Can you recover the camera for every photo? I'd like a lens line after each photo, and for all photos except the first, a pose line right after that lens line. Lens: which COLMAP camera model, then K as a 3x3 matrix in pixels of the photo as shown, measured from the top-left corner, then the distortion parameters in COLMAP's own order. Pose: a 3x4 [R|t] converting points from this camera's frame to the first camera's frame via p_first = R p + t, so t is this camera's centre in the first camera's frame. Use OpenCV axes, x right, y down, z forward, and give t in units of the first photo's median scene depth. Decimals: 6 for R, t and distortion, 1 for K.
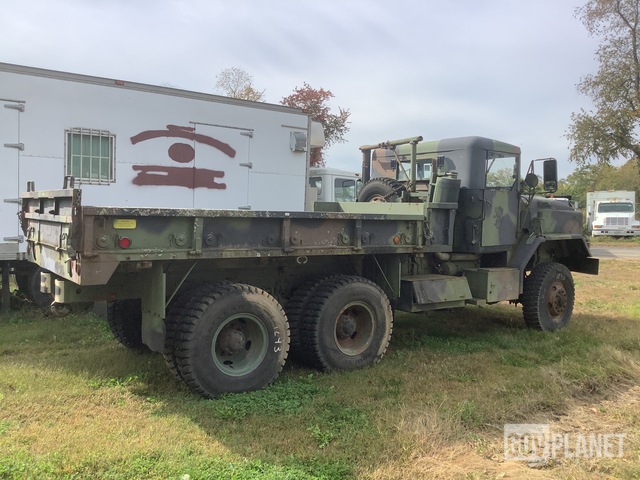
lens RADIAL K [[582.5, 0, 320.0], [0, 582.5, 240.0], [0, 0, 1]] dist [0.002280, -0.002554]
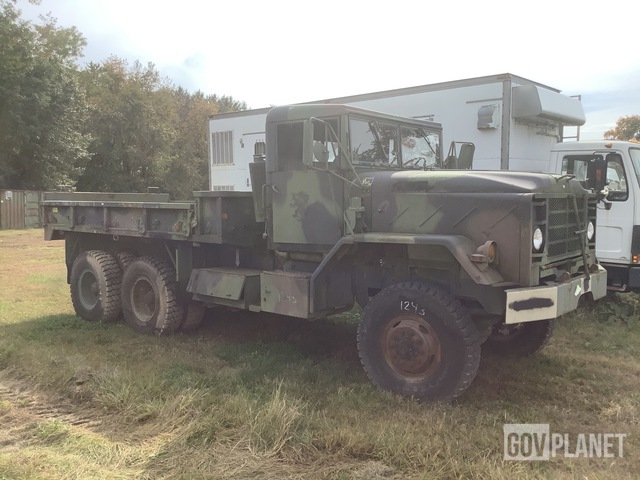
lens RADIAL K [[582.5, 0, 320.0], [0, 582.5, 240.0], [0, 0, 1]] dist [0.002280, -0.002554]
pose [[0.248146, 0.048649, -0.967500, 1.164369], [-0.043795, 0.998280, 0.038965, -0.028762], [0.967732, 0.032703, 0.249850, 0.934312]]
